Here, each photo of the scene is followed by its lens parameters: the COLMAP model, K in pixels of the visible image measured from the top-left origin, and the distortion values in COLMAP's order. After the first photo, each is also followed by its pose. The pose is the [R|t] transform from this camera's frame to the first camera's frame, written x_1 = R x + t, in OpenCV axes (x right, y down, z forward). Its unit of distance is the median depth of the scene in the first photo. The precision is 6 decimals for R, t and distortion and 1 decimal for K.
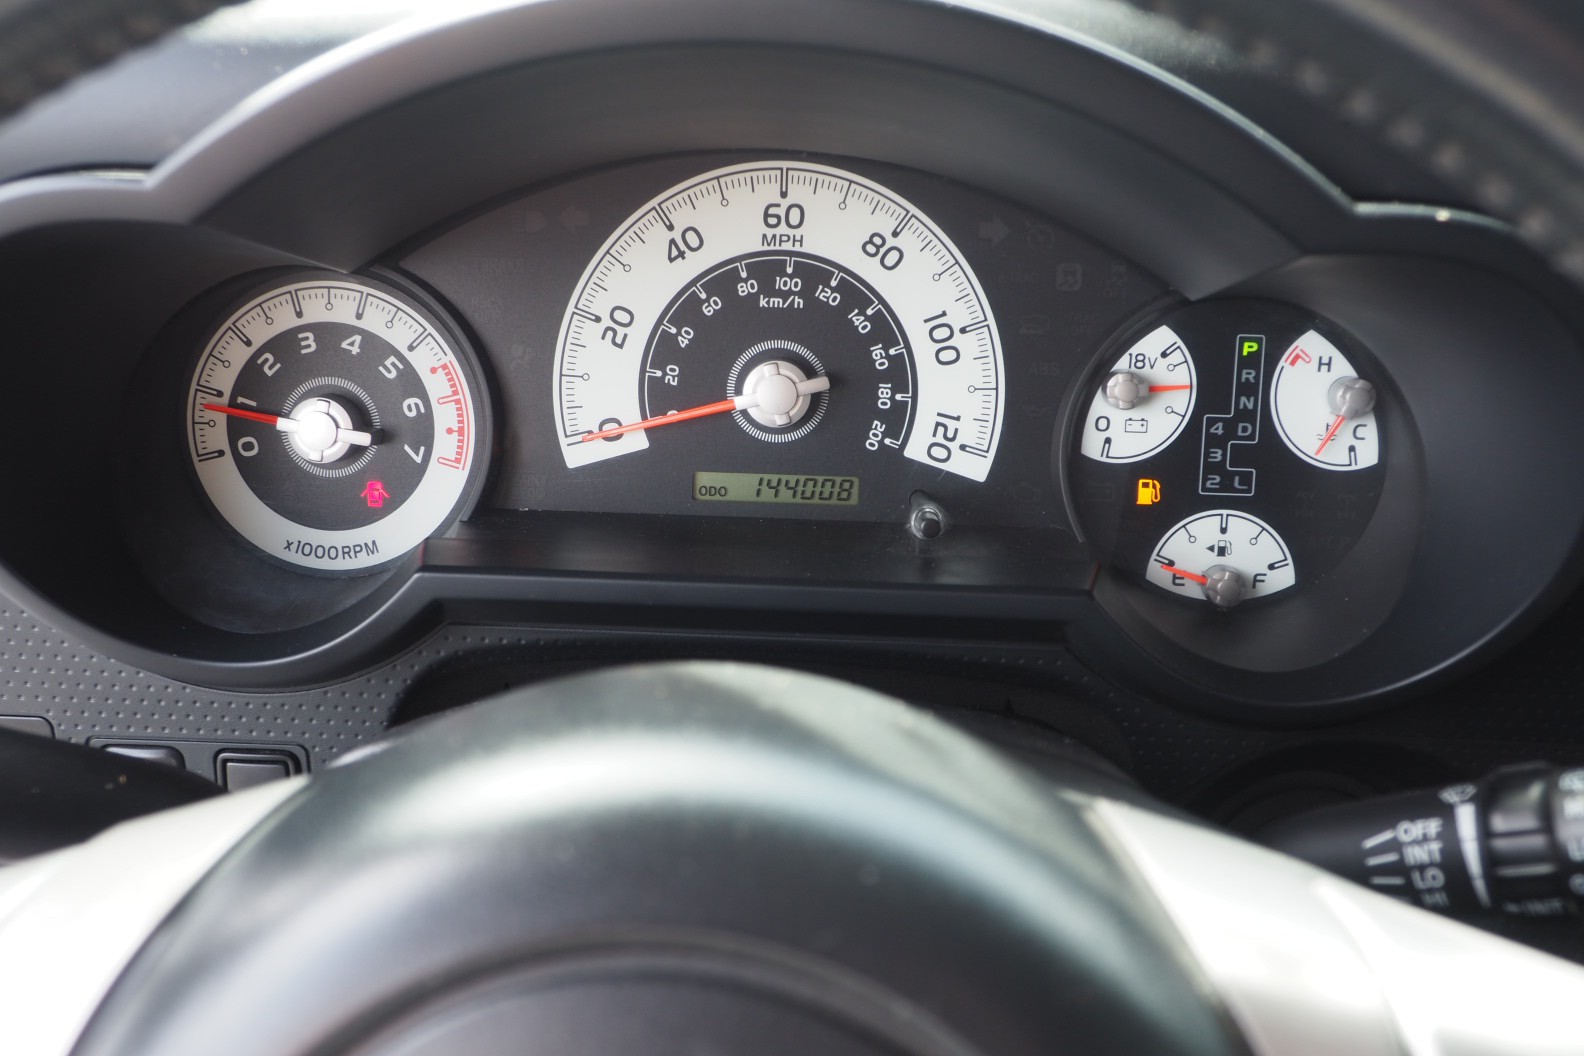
lens RADIAL K [[1211.8, 0, 788.8], [0, 1211.8, 532.5], [0, 0, 1]] dist [-0.011721, 0.000463]
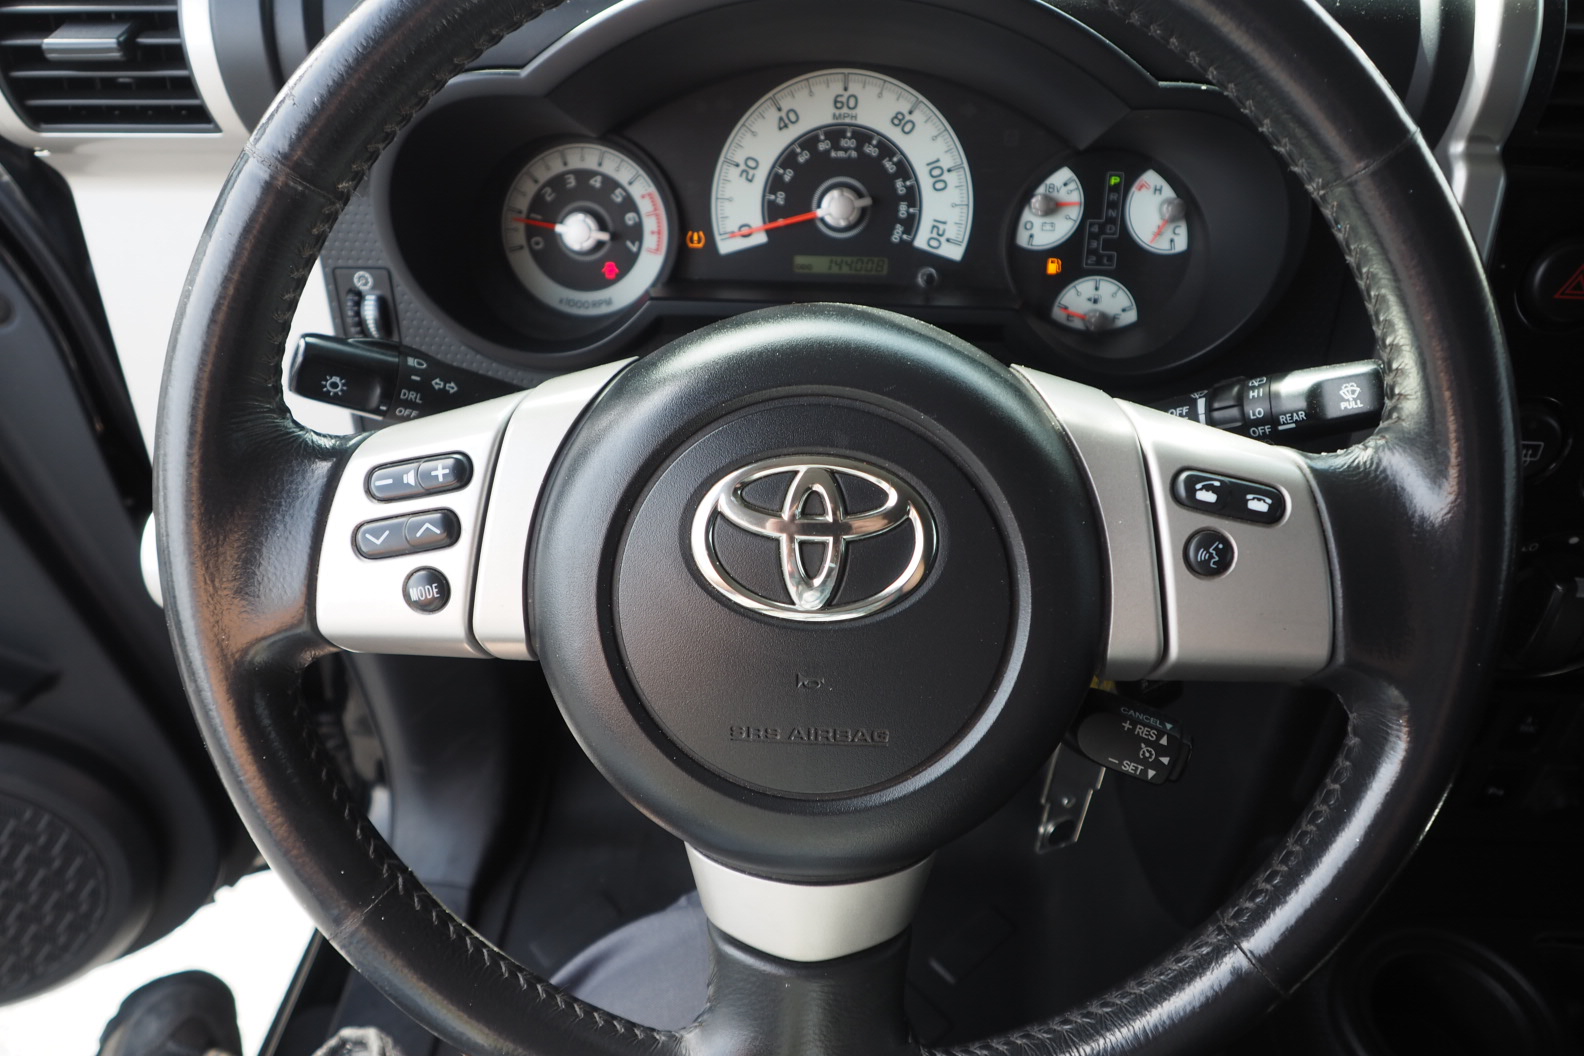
lens RADIAL K [[947.8, 0, 789.2], [0, 947.8, 529.5], [0, 0, 1]] dist [-0.032527, 0.002187]
pose [[0.999788, 0.001029, -0.020552, -0.055730], [0.001464, 0.992657, 0.120951, 0.178353], [0.020526, -0.120955, 0.992446, -0.400980]]
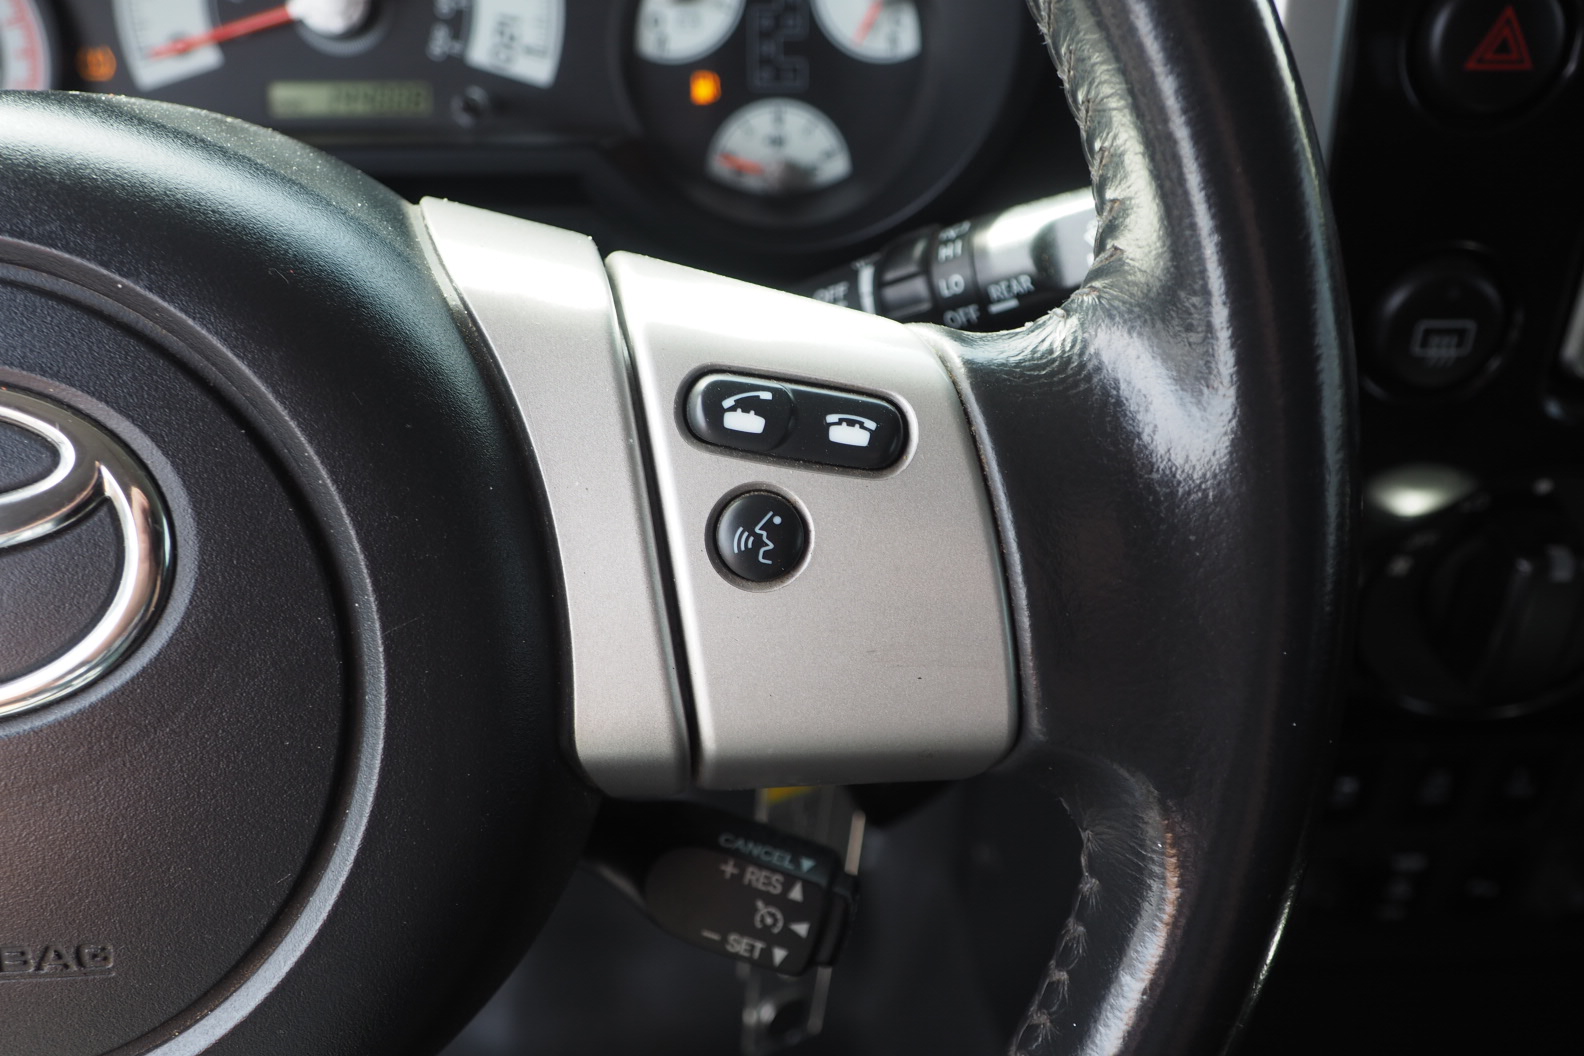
lens RADIAL K [[1211.8, 0, 799.3], [0, 1211.8, 536.1], [0, 0, 1]] dist [-0.011721, 0.000463]
pose [[0.996219, -0.057329, 0.065283, 0.288196], [0.049983, 0.992775, 0.109085, 0.244501], [-0.071065, -0.105409, 0.991886, -0.093904]]
